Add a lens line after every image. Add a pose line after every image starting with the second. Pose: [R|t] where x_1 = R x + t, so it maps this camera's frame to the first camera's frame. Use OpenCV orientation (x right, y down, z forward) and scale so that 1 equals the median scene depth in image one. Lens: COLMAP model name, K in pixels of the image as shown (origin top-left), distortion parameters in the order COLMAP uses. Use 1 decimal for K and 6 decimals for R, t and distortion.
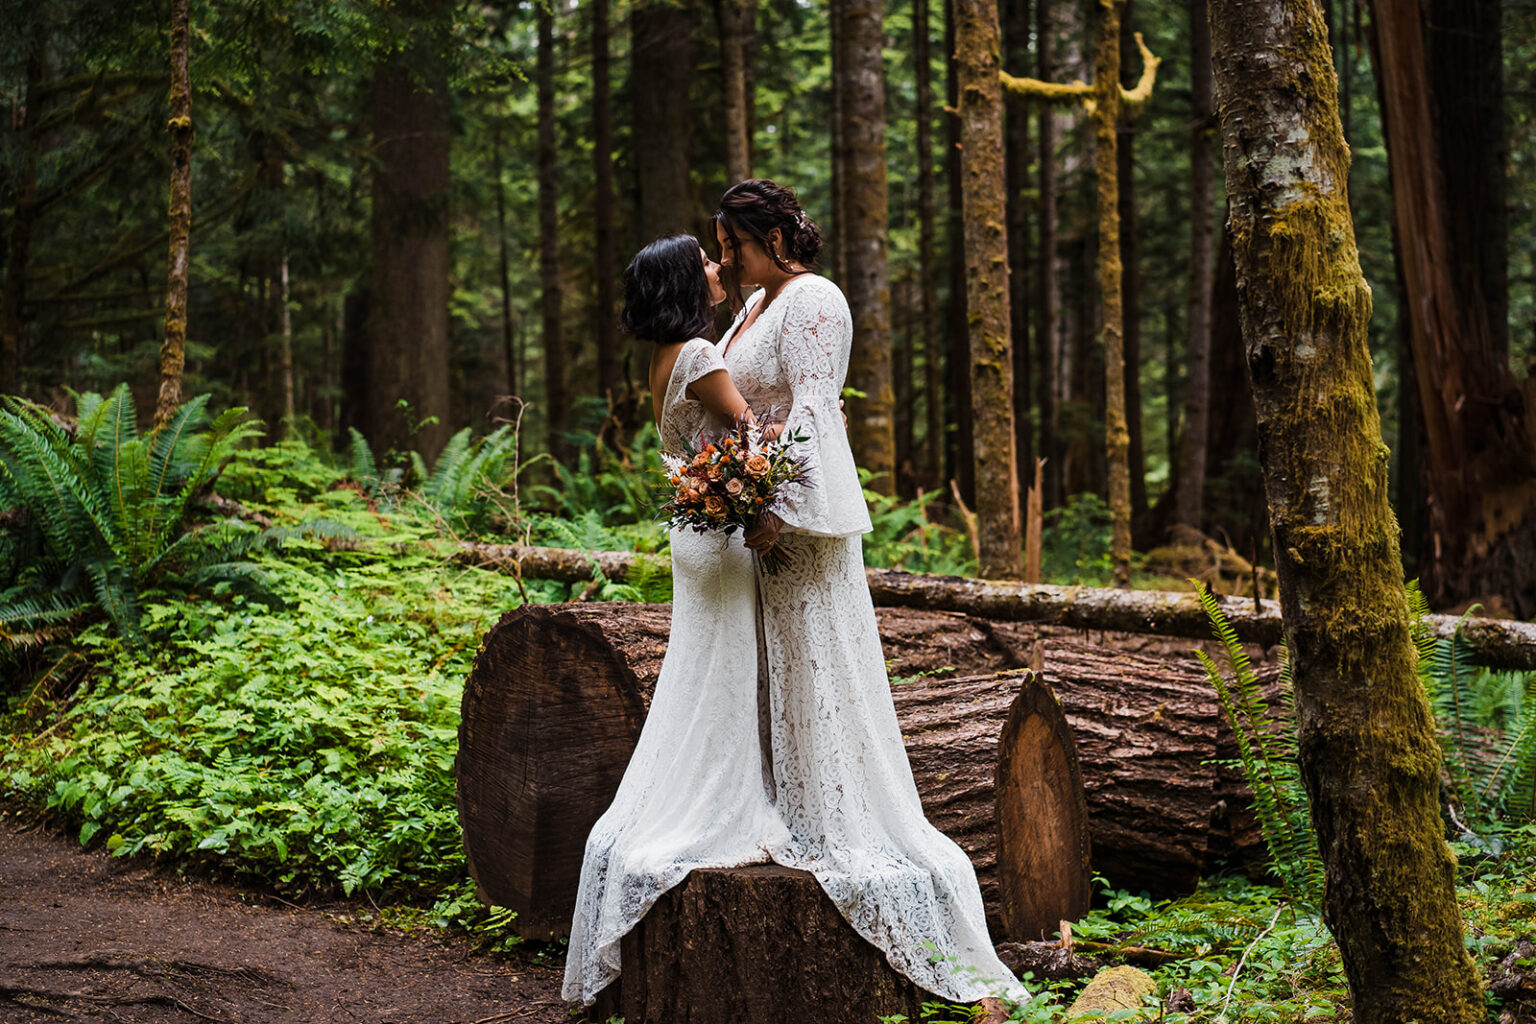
lens RADIAL K [[2754.3, 0, 765.2], [0, 2754.3, 508.6], [0, 0, 1]] dist [-0.058875, 0.000000]
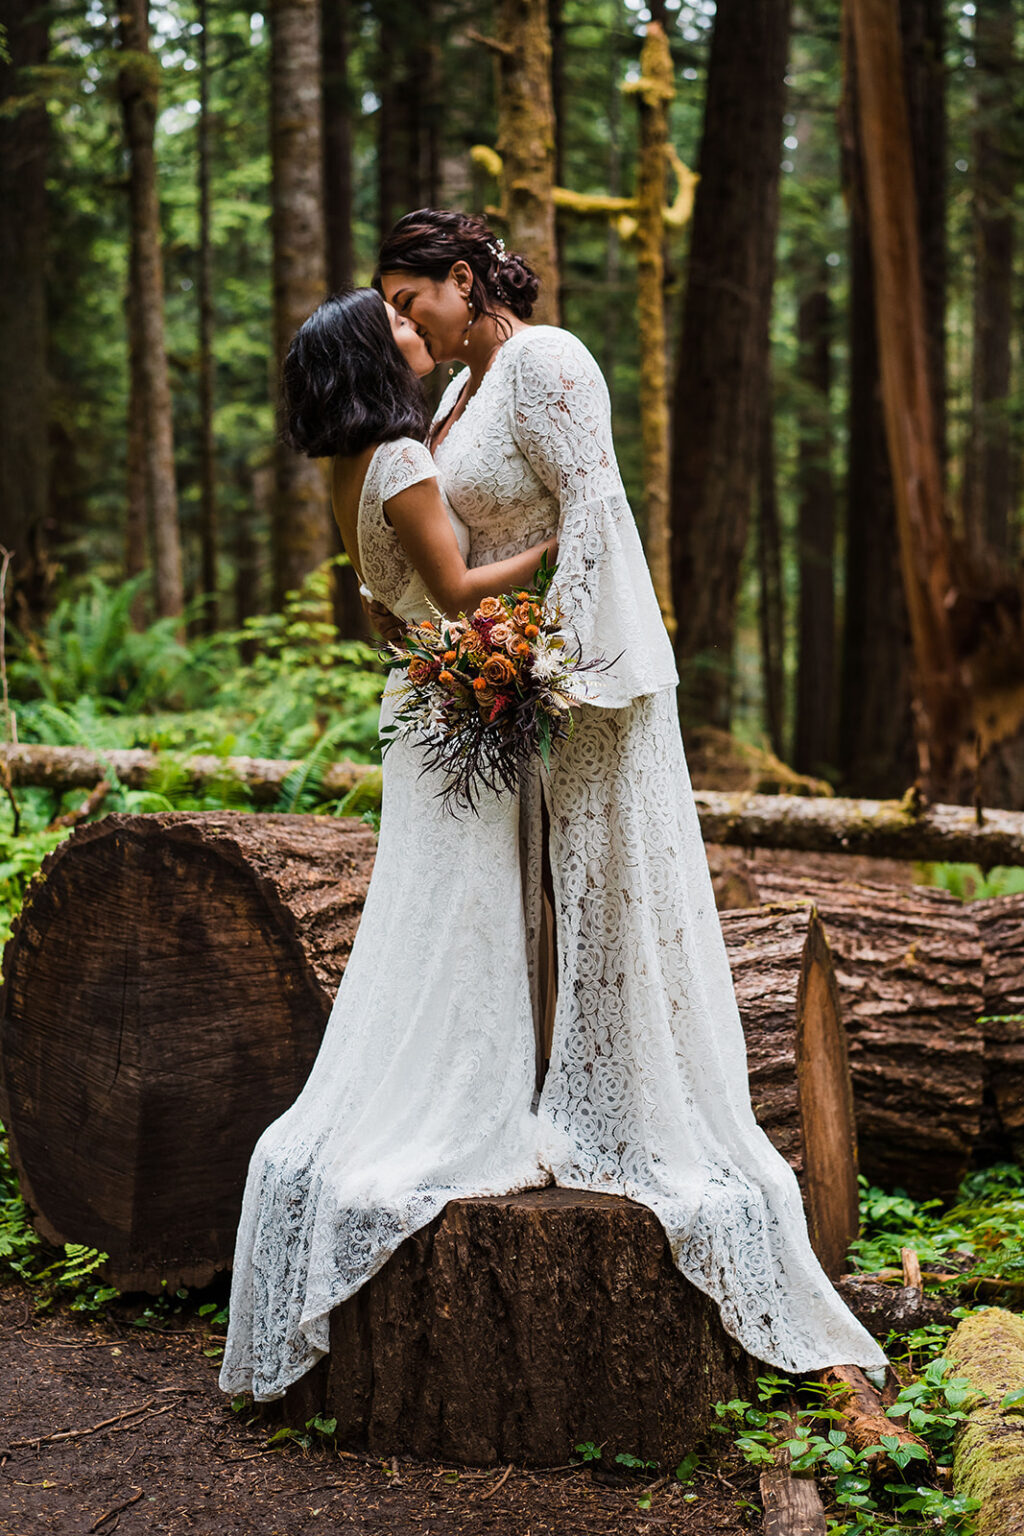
lens RADIAL K [[2754.3, 0, 519.7], [0, 2754.3, 766.5], [0, 0, 1]] dist [-0.058875, 0.000000]
pose [[0.979869, 0.001342, 0.199638, -0.129286], [-0.003505, 0.999939, 0.010479, 0.015376], [-0.199611, -0.010968, 0.979814, 0.299574]]
